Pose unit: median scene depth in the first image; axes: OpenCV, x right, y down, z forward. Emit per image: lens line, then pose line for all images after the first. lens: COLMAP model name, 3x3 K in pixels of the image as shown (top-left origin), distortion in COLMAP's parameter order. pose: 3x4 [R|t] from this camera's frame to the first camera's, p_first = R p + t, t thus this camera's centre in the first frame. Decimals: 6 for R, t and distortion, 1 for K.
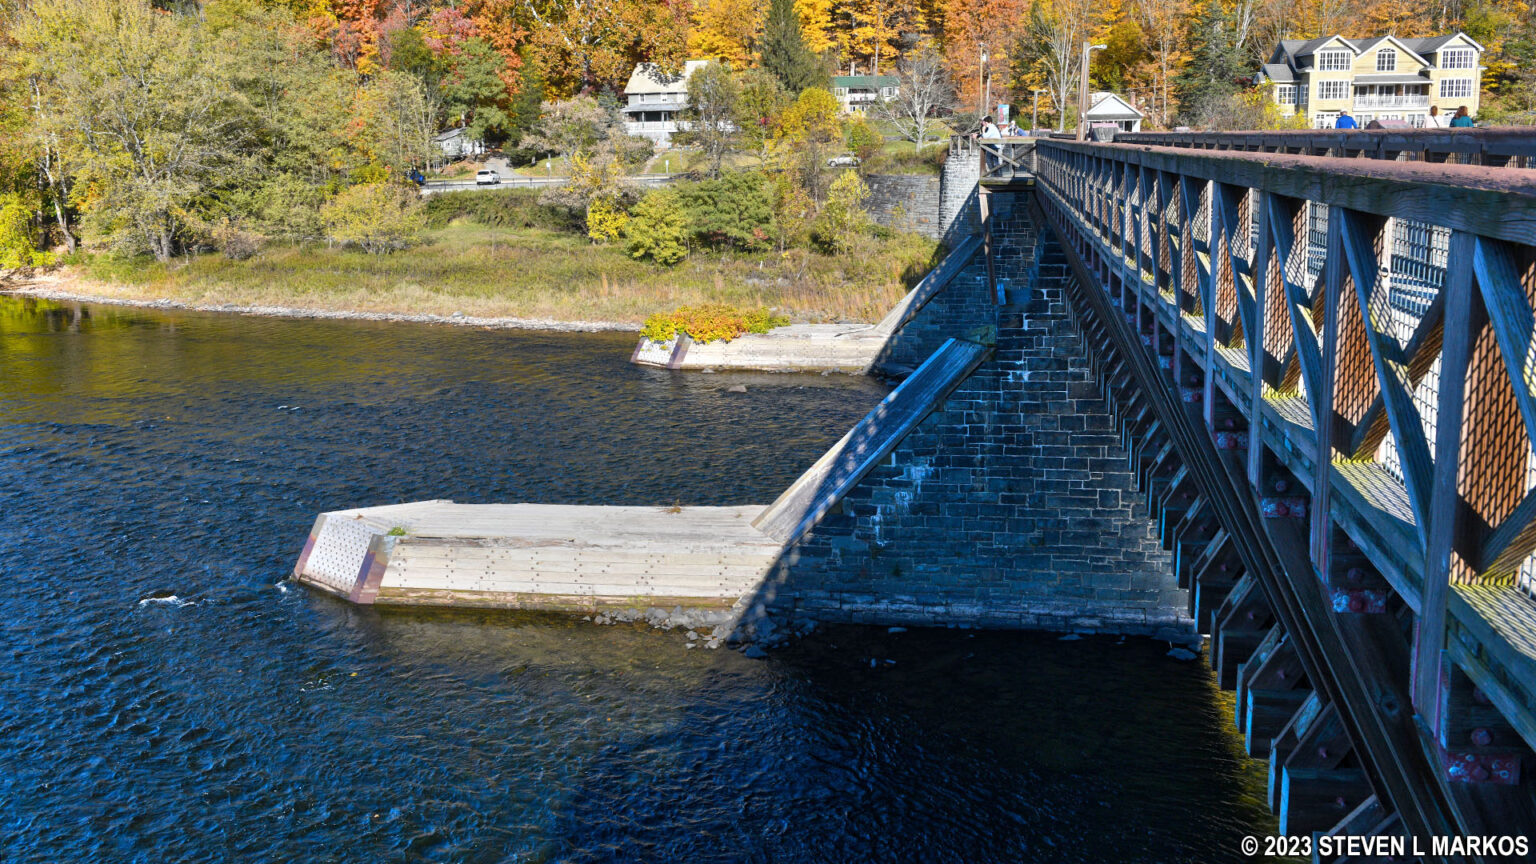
lens RADIAL K [[1548.3, 0, 768.0], [0, 1548.3, 432.0], [0, 0, 1]] dist [0.011731, -0.016932]
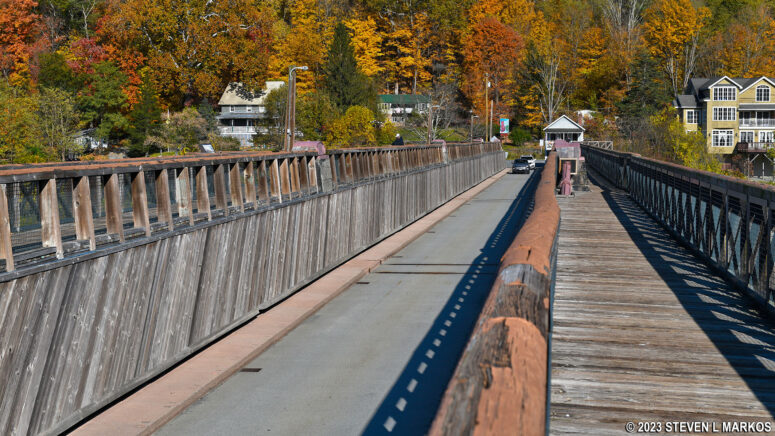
lens RADIAL K [[1402.3, 0, 387.5], [0, 1402.3, 218.0], [0, 0, 1]] dist [0.004927, 1.044940]
pose [[0.999373, 0.015777, 0.031698, 0.014159], [-0.011473, 0.991229, -0.131653, 0.031645], [-0.033497, 0.131207, 0.990789, -0.172108]]
